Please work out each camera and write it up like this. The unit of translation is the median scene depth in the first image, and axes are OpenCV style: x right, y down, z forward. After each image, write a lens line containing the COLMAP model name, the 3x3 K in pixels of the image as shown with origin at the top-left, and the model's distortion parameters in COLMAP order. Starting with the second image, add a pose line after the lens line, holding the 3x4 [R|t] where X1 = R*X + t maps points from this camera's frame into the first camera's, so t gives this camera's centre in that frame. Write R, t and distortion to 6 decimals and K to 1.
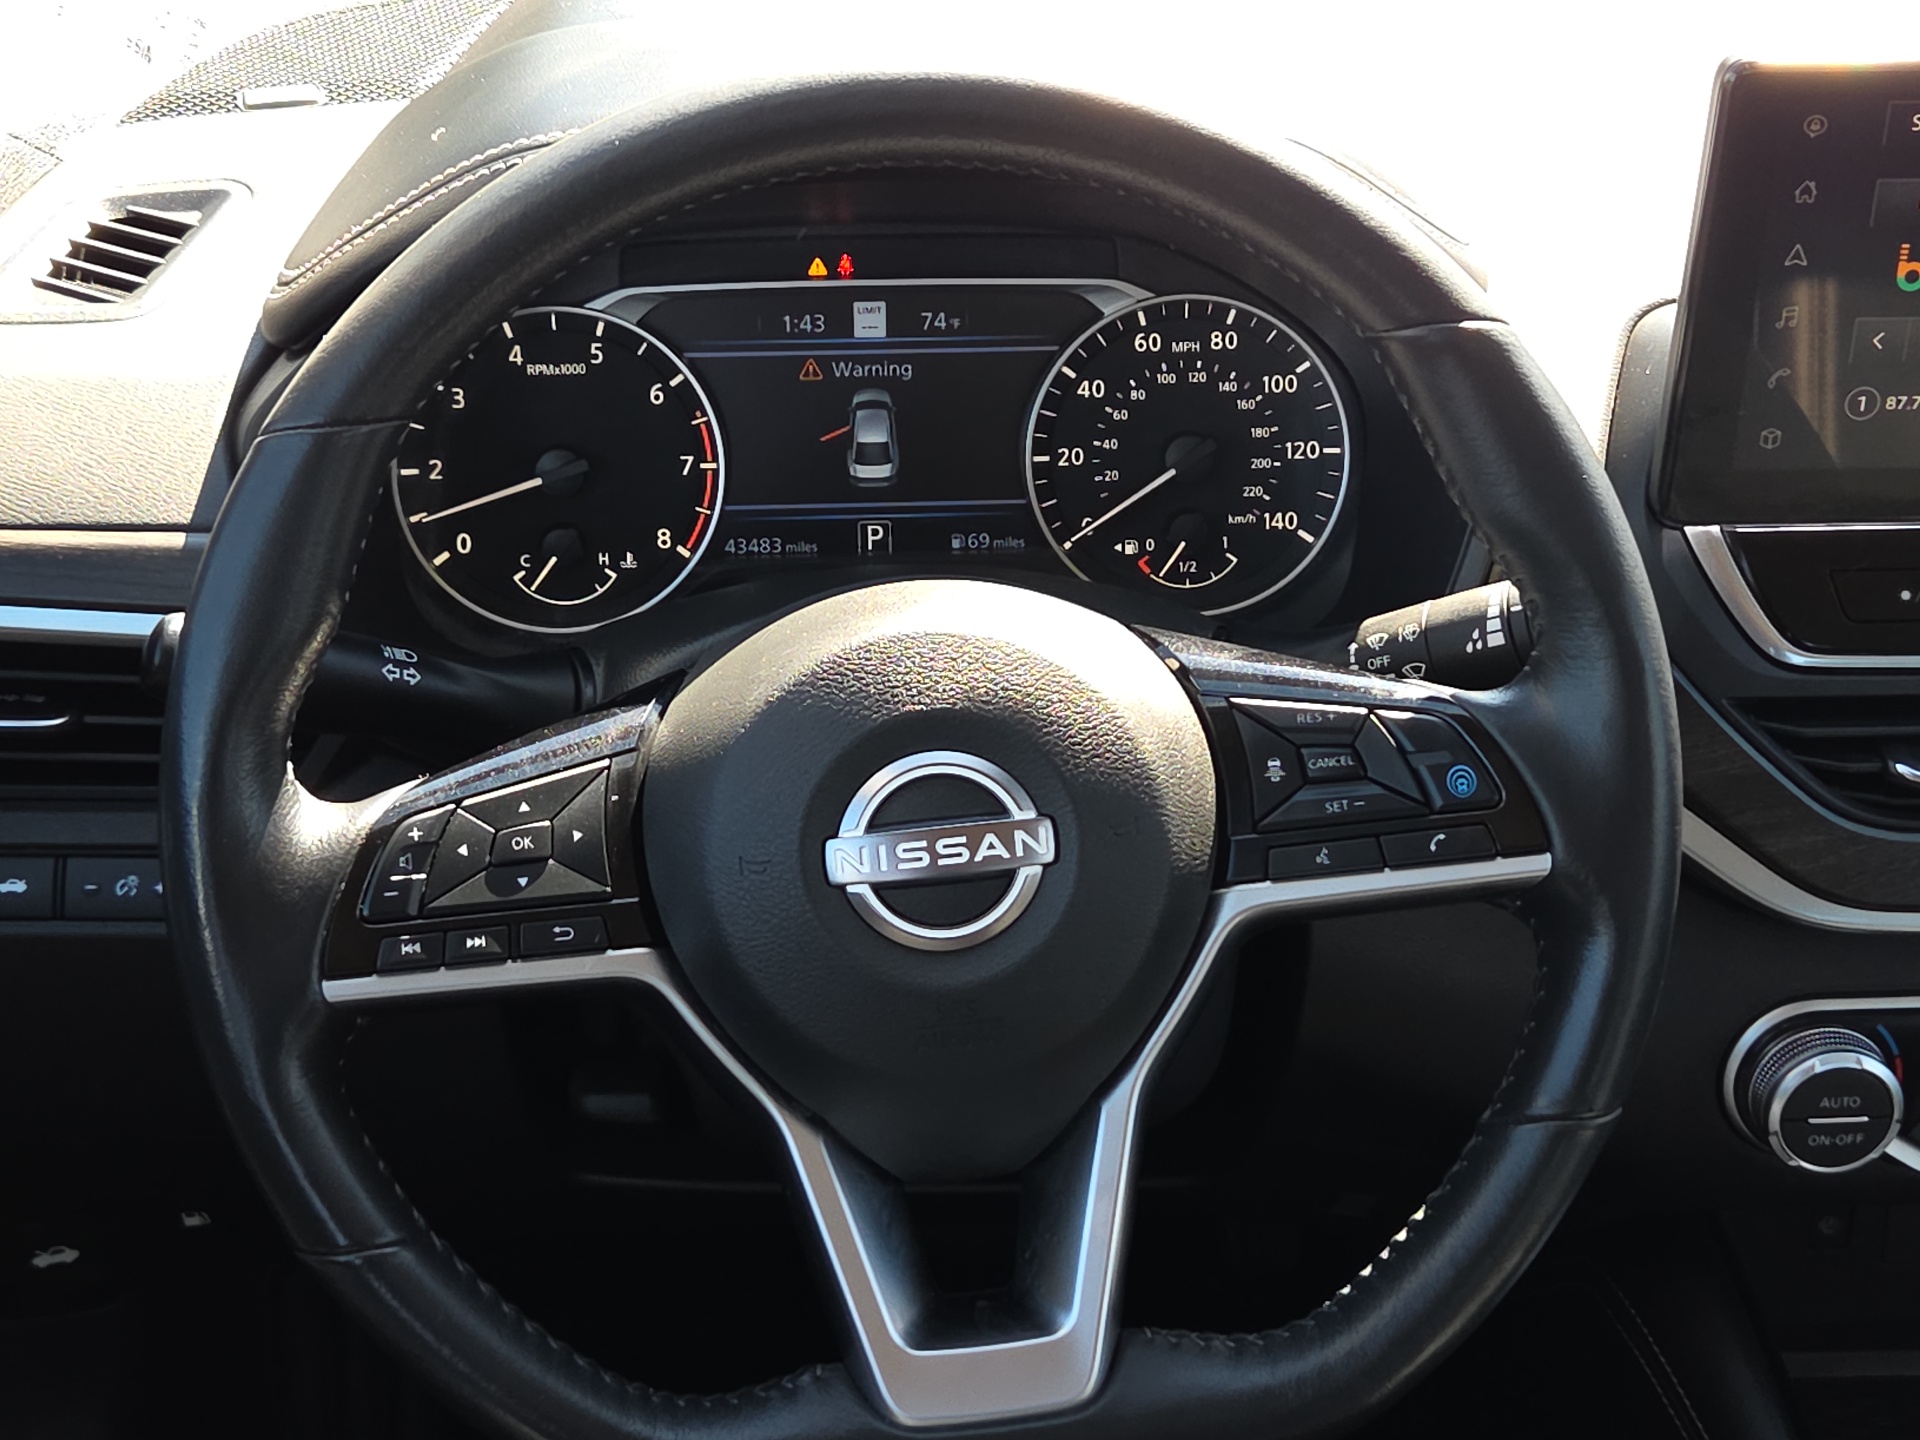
lens RADIAL K [[3143.4, 0, 986.0], [0, 3143.4, 697.6], [0, 0, 1]] dist [0.114461, 0.000000]
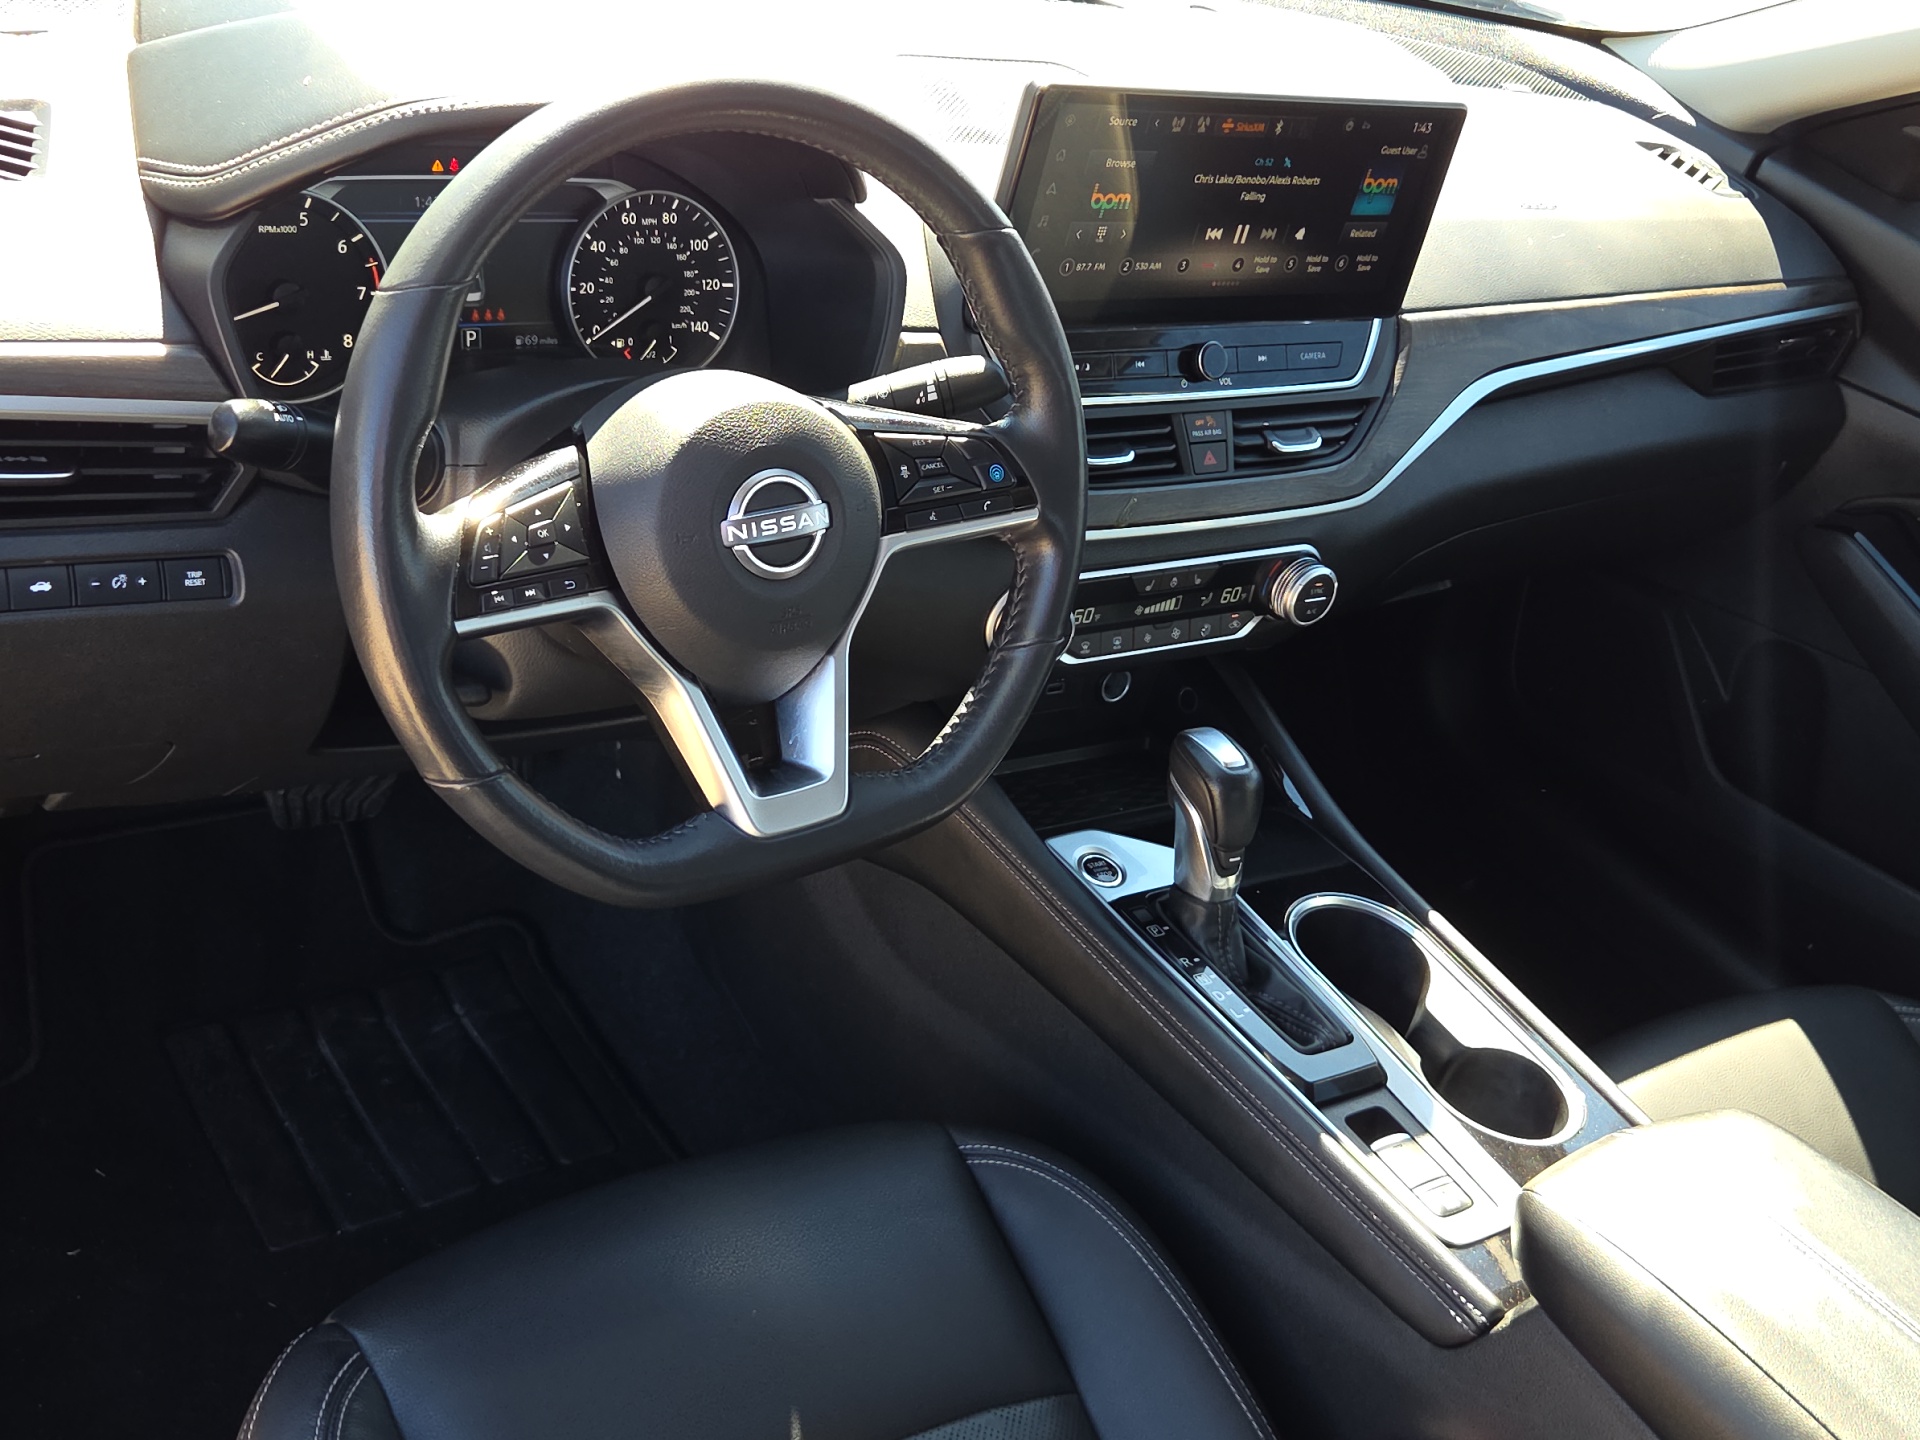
lens RADIAL K [[2122.7, 0, 954.6], [0, 2122.7, 708.6], [0, 0, 1]] dist [0.023180, 0.000000]
pose [[0.847034, -0.100849, 0.521884, -0.420021], [0.028431, 0.989027, 0.144976, -0.014863], [-0.530778, -0.107961, 0.840606, -0.064410]]
